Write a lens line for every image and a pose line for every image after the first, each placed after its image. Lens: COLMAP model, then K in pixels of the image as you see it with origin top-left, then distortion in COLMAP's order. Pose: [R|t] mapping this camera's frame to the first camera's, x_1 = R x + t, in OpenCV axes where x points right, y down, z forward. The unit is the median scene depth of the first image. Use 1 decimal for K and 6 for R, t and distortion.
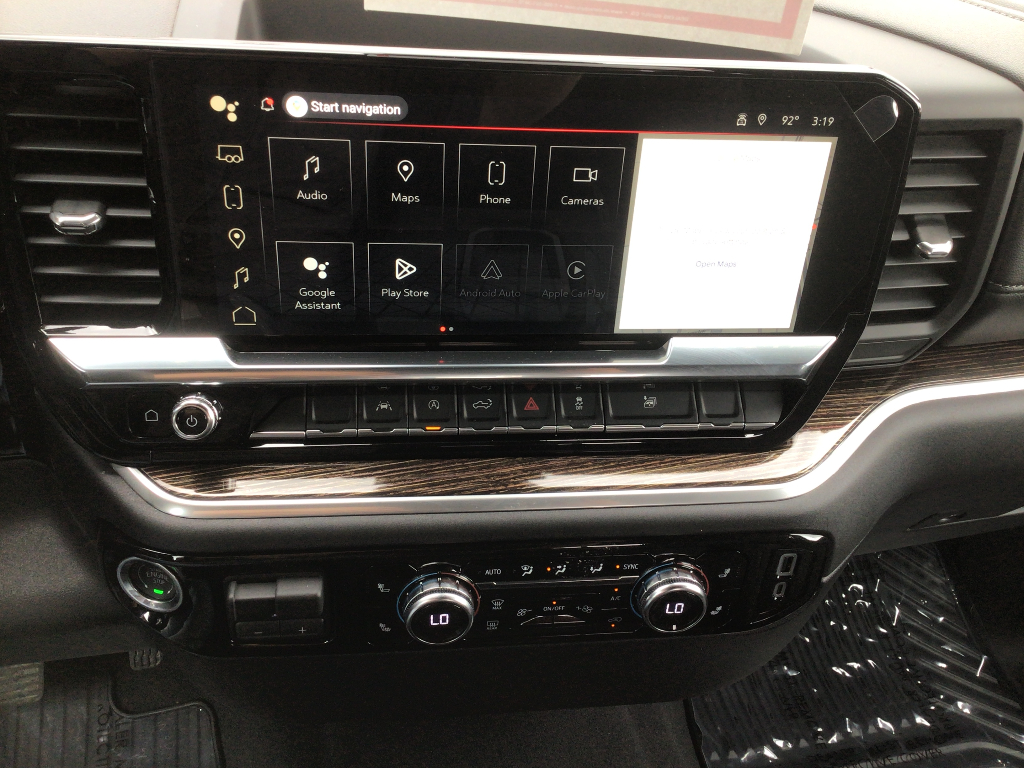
lens RADIAL K [[916.2, 0, 512.0], [0, 916.2, 384.0], [0, 0, 1]] dist [0.092945, -0.152870]
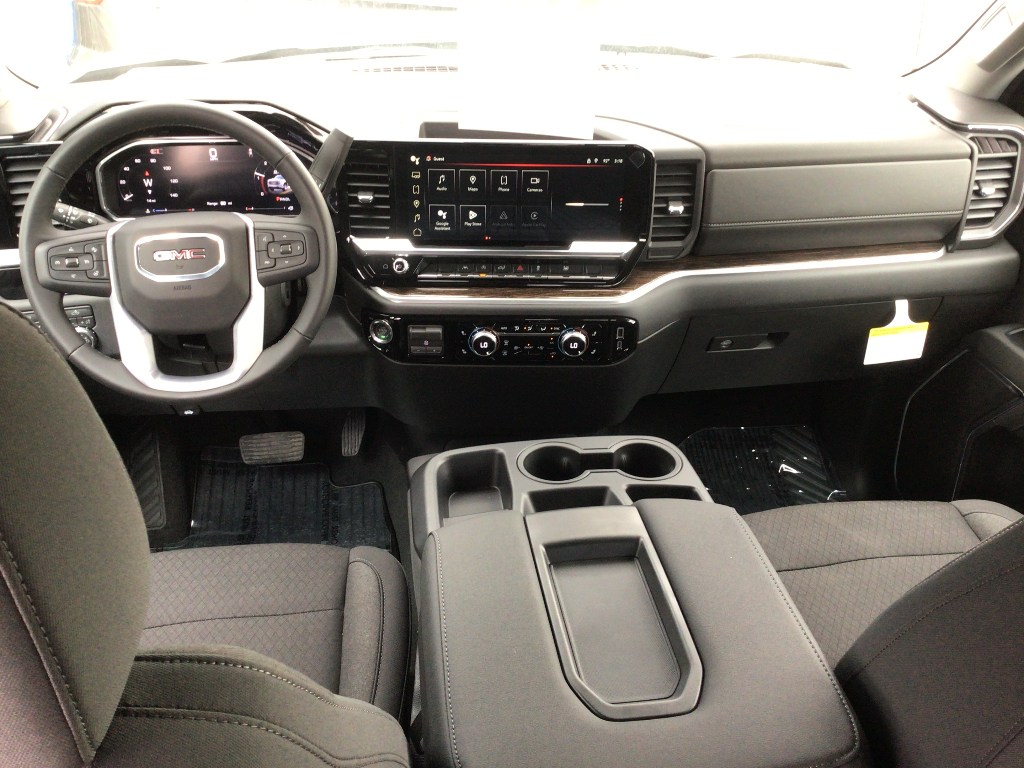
lens RADIAL K [[916.2, 0, 512.0], [0, 916.2, 384.0], [0, 0, 1]] dist [0.092945, -0.152870]
pose [[0.992502, 0.006975, -0.122027, 0.347358], [-0.017382, 0.996278, -0.084430, 0.621679], [0.120984, 0.085918, 0.988929, -1.718217]]
